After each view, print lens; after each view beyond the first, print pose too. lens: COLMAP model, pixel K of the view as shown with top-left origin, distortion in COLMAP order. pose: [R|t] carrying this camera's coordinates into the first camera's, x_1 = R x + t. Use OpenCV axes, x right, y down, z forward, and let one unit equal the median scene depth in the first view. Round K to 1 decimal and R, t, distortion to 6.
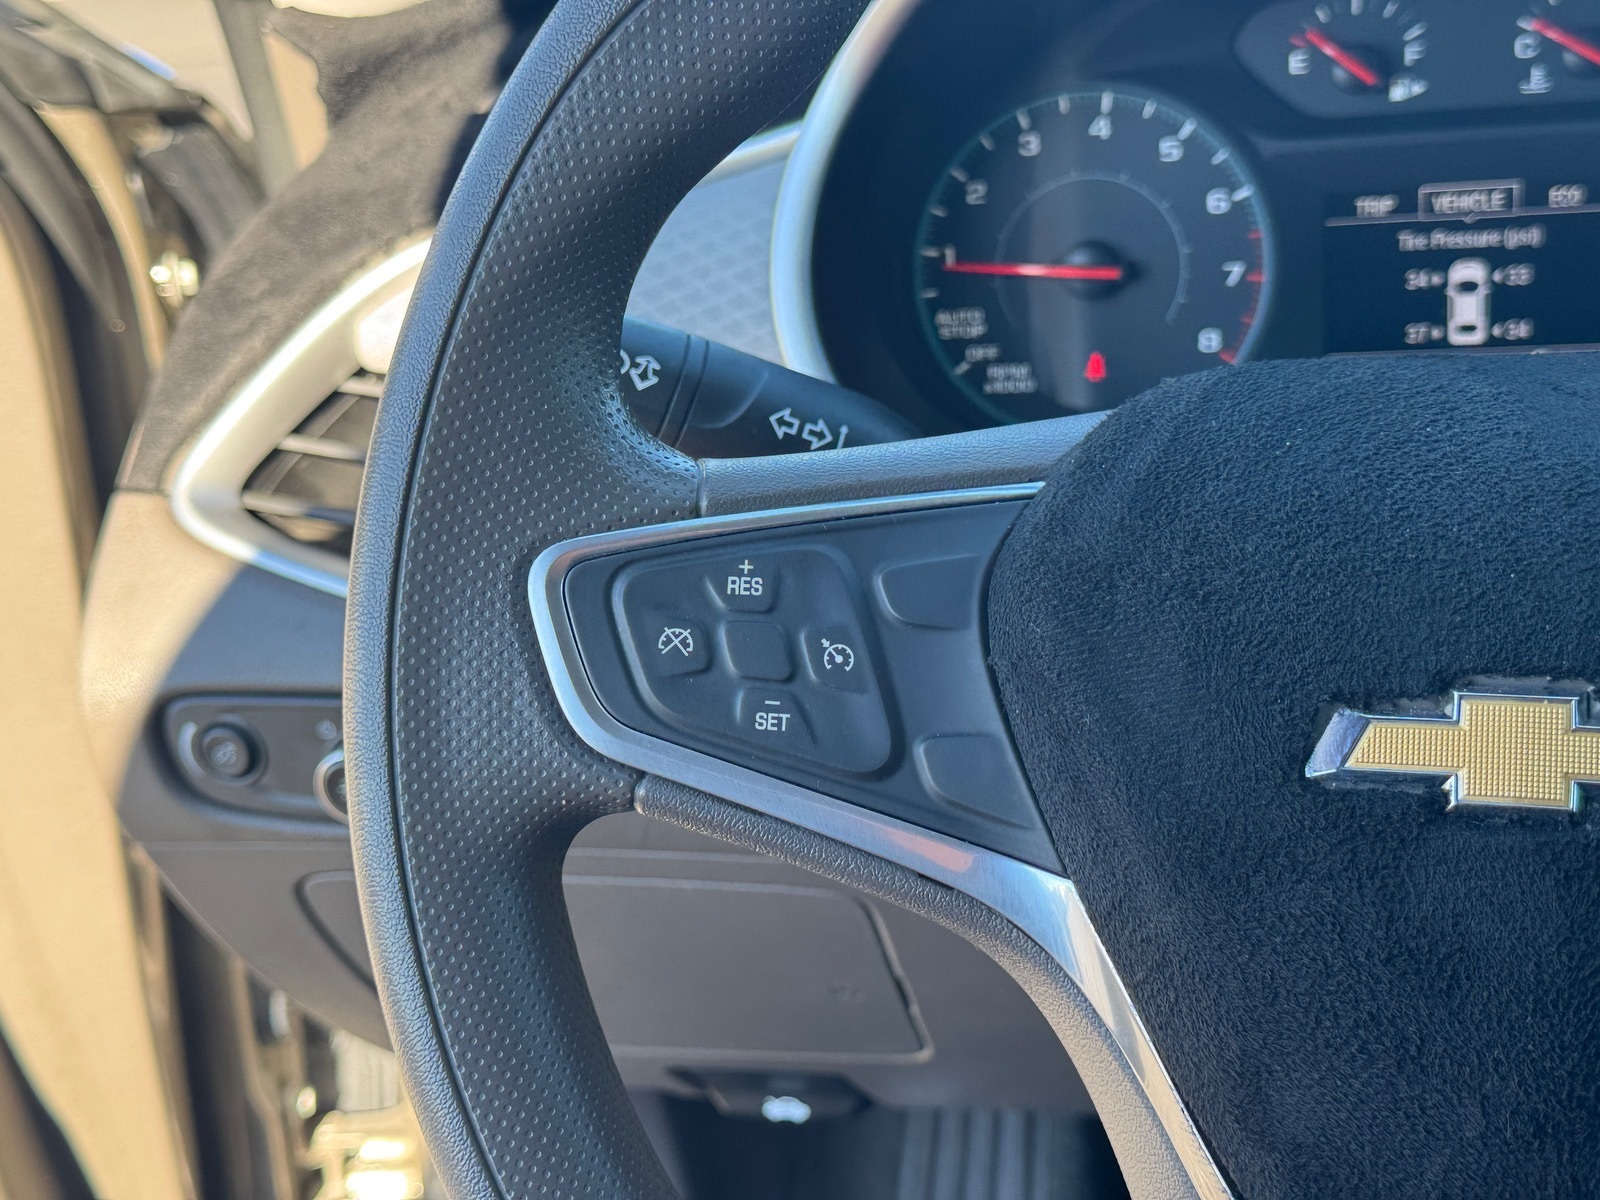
lens RADIAL K [[2251.3, 0, 800.0], [0, 2251.3, 600.0], [0, 0, 1]] dist [0.261679, -0.778989]
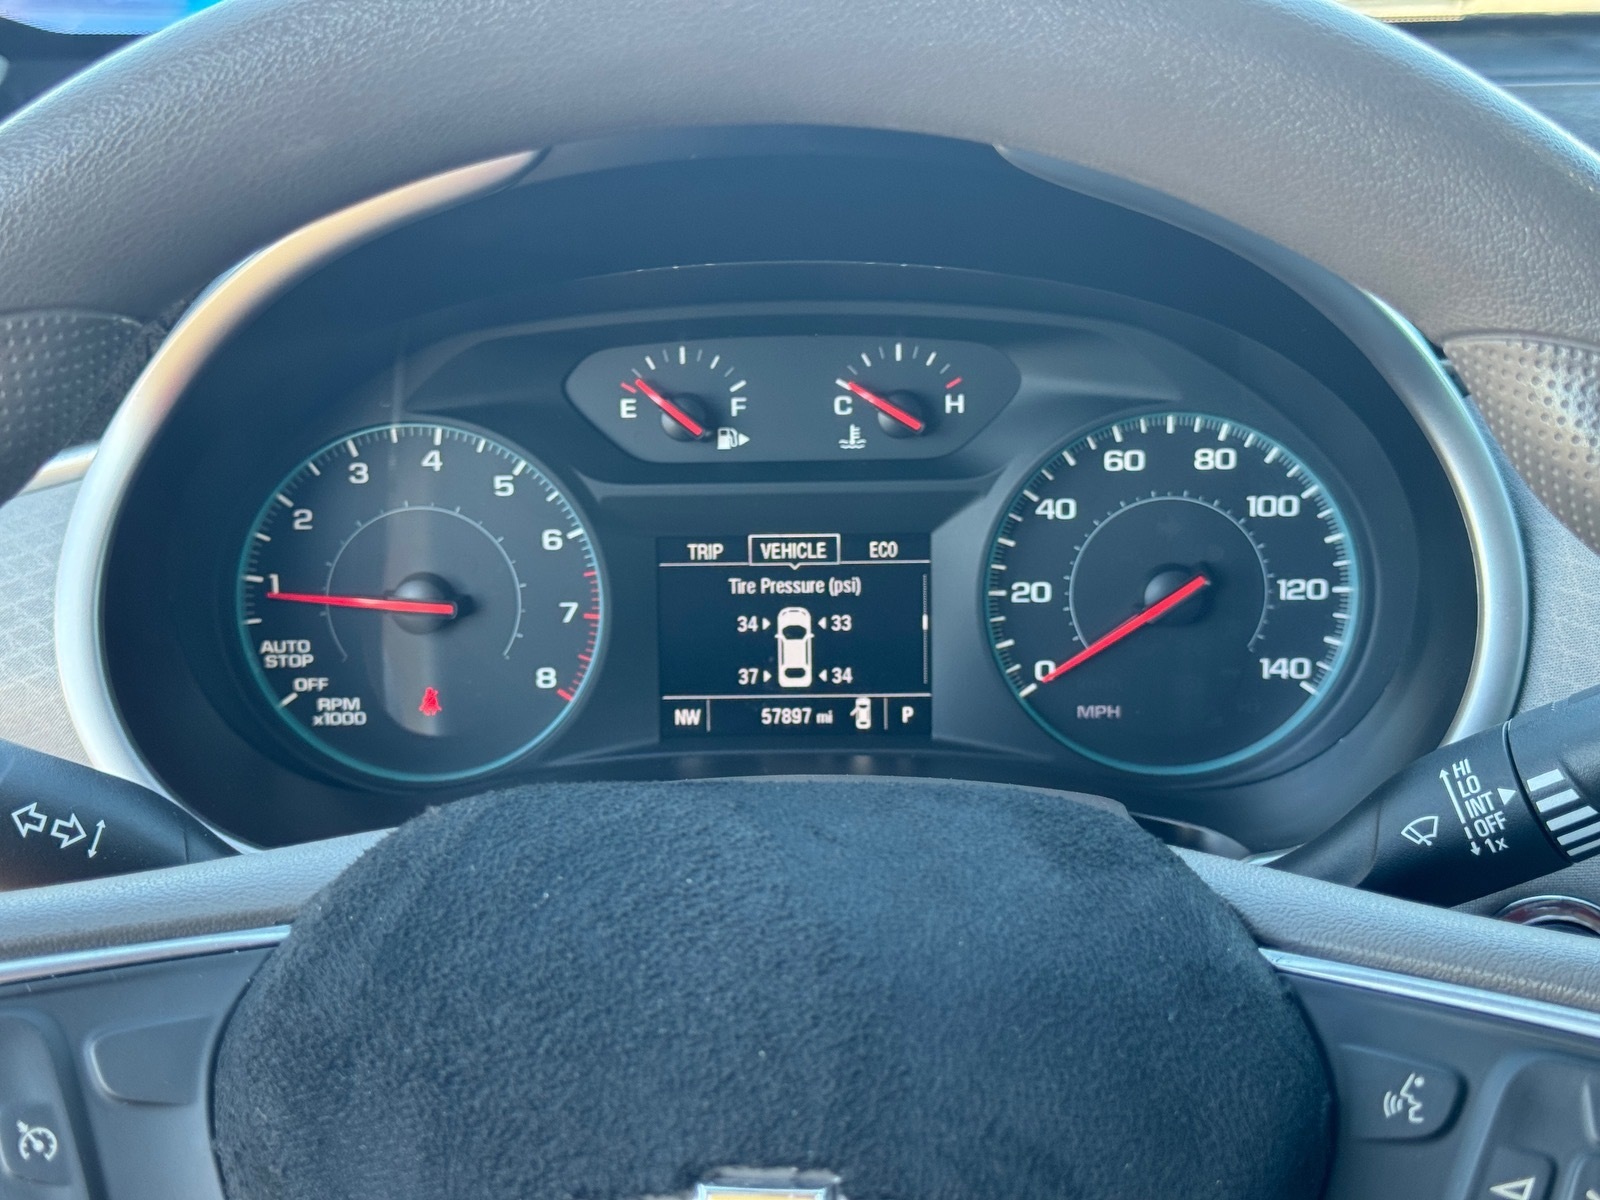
lens RADIAL K [[2236.7, 0, 800.1], [0, 2236.7, 569.2], [0, 0, 1]] dist [0.147753, -0.419899]
pose [[0.971010, 0.018255, 0.238339, 0.090122], [0.004514, 0.995502, -0.094636, -0.111009], [-0.238995, 0.092968, 0.966560, 0.065852]]
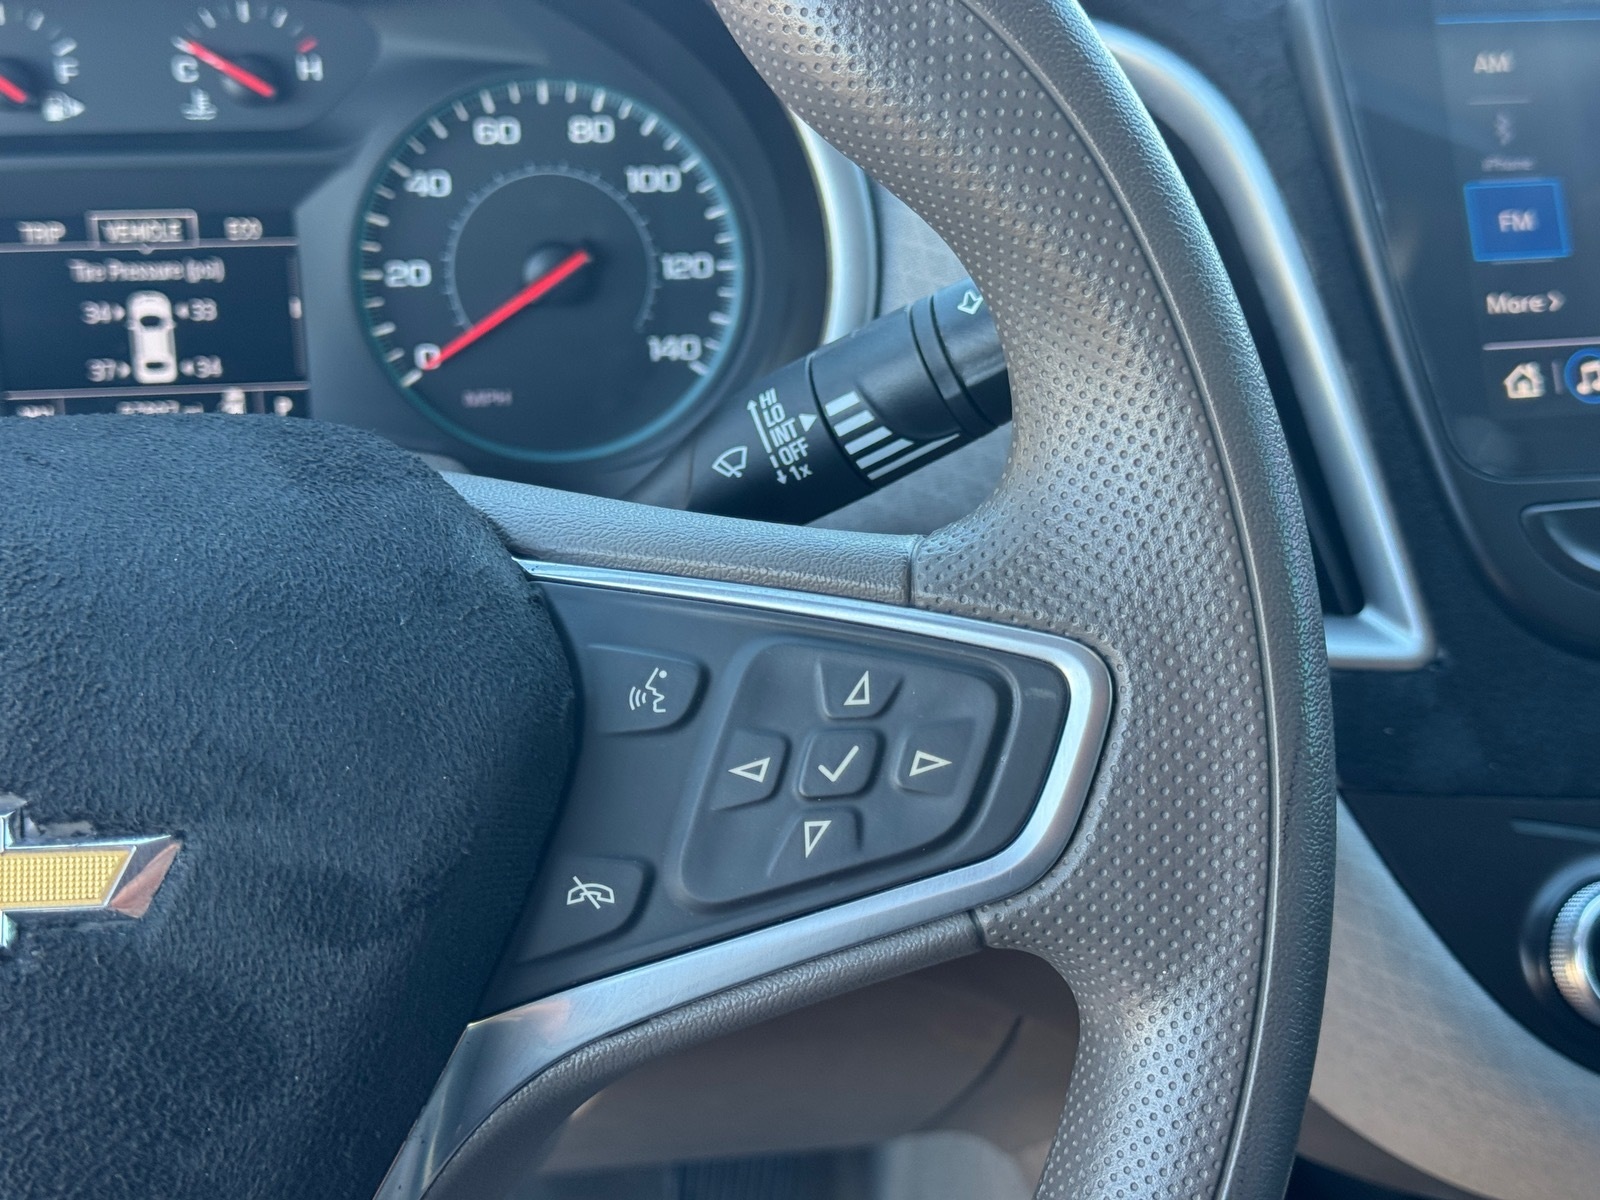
lens RADIAL K [[2224.7, 0, 800.0], [0, 2224.7, 600.0], [0, 0, 1]] dist [0.275711, -0.783498]
pose [[0.912580, -0.051349, 0.405662, 0.235284], [0.050686, 0.998638, 0.012385, -0.031828], [-0.405745, 0.009259, 0.913939, 0.062808]]
